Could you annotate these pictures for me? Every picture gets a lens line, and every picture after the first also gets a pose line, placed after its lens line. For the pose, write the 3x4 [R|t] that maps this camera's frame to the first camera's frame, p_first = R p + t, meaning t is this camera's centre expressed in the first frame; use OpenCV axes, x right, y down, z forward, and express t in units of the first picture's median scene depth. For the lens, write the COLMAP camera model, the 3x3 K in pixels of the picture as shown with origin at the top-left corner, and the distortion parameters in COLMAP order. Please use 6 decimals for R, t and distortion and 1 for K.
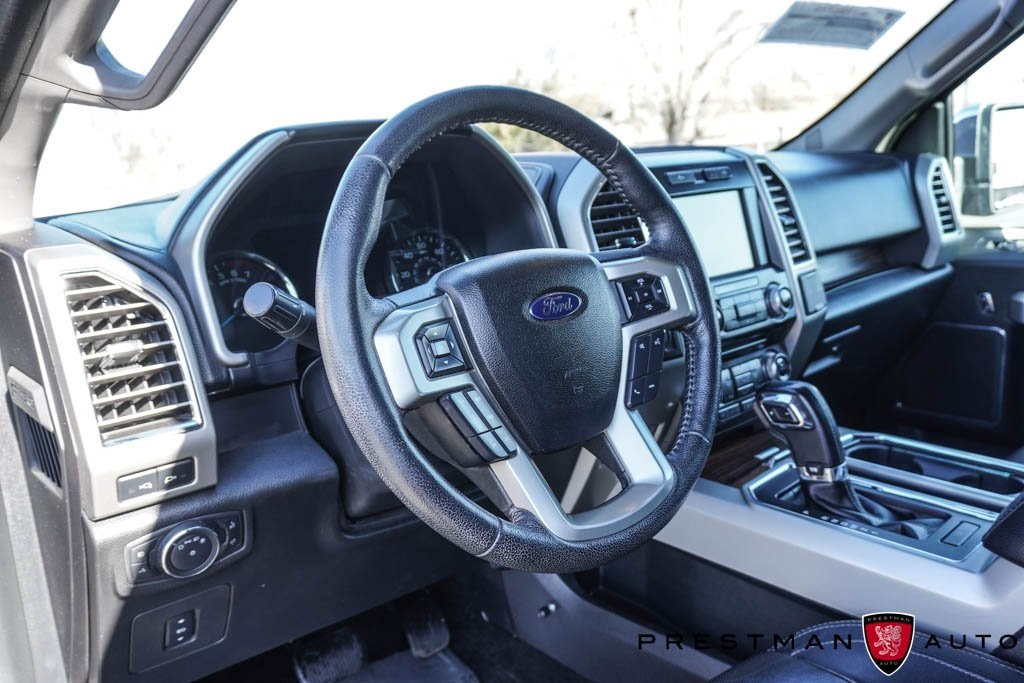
lens RADIAL K [[876.4, 0, 513.8], [0, 876.4, 341.6], [0, 0, 1]] dist [0.038914, 0.009297]
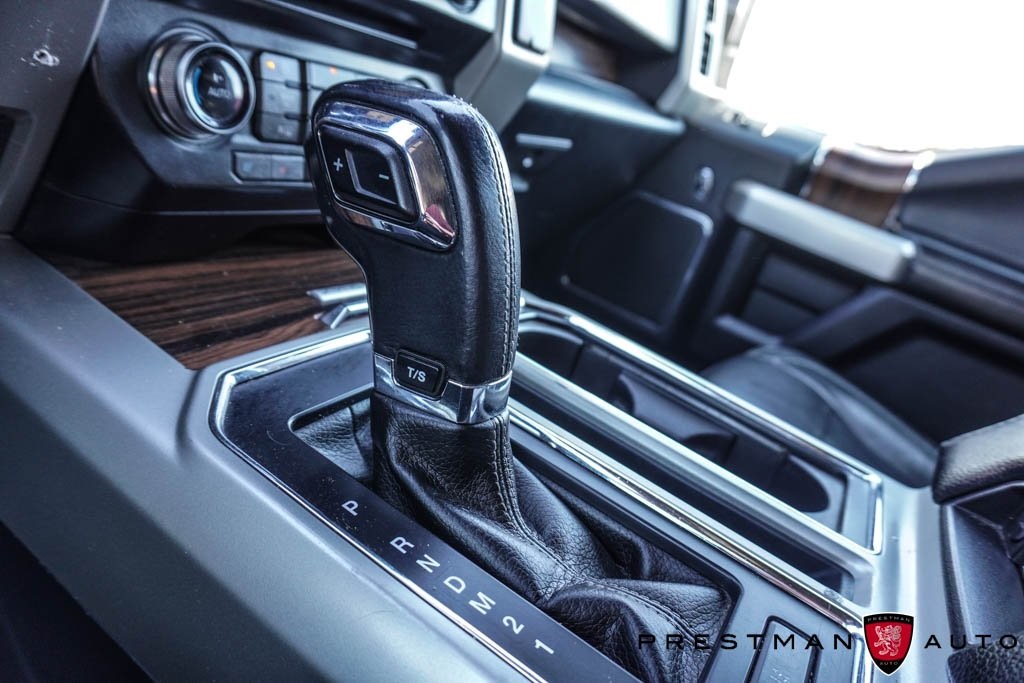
lens RADIAL K [[719.2, 0, 512.1], [0, 719.2, 341.8], [0, 0, 1]] dist [0.000245, -0.000077]
pose [[0.887154, 0.223765, 0.403593, 0.245003], [-0.301020, 0.943495, 0.138579, 0.082356], [-0.349779, -0.244430, 0.904383, 0.704586]]
